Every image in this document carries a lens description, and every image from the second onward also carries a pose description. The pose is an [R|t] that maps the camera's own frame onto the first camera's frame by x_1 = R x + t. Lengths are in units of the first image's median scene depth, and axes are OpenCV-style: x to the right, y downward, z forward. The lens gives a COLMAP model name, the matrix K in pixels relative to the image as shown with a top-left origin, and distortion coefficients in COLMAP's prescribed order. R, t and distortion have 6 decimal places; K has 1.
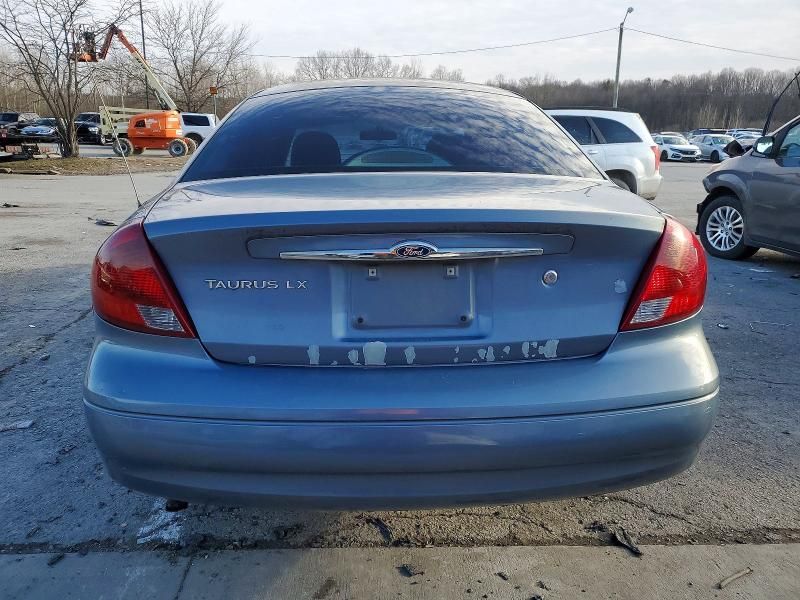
lens RADIAL K [[634.3, 0, 398.2], [0, 634.3, 296.0], [0, 0, 1]] dist [0.014536, 0.006272]
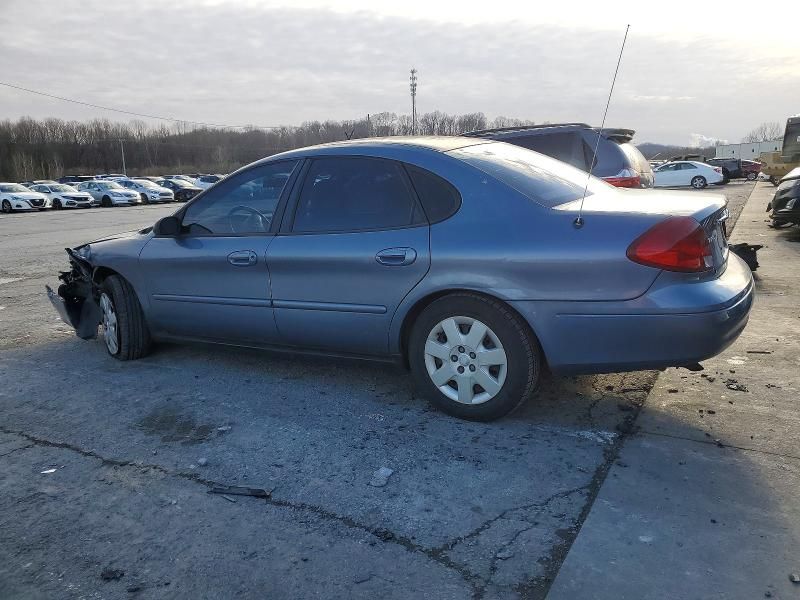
lens RADIAL K [[634.3, 0, 401.2], [0, 634.3, 299.9], [0, 0, 1]] dist [0.014536, 0.006272]
pose [[0.528959, -0.201747, 0.824318, -0.146845], [0.253704, 0.964504, 0.073257, -0.014462], [-0.809838, 0.170383, 0.561367, 0.039598]]
